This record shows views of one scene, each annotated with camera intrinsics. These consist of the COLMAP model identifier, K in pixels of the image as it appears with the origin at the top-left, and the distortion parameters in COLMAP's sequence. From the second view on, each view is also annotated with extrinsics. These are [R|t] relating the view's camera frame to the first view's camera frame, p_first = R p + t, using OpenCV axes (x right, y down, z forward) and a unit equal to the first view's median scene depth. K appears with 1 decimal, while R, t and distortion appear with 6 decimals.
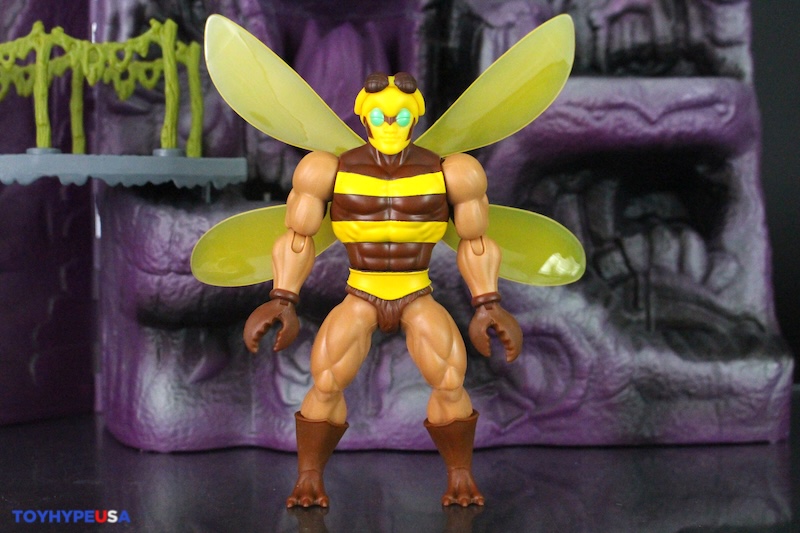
lens RADIAL K [[834.3, 0, 396.1], [0, 834.3, 260.1], [0, 0, 1]] dist [-0.014744, 0.000000]
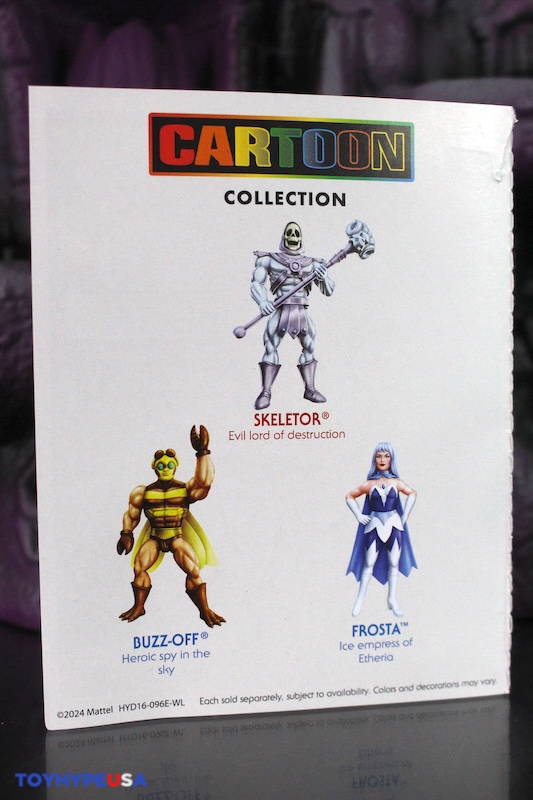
lens RADIAL K [[635.5, 0, 266.0], [0, 635.5, 401.4], [0, 0, 1]] dist [0.004592, 0.001941]
pose [[0.999844, -0.005799, -0.016686, 0.059601], [0.006110, 0.999808, 0.018621, 0.032827], [0.016575, -0.018720, 0.999687, 0.449115]]
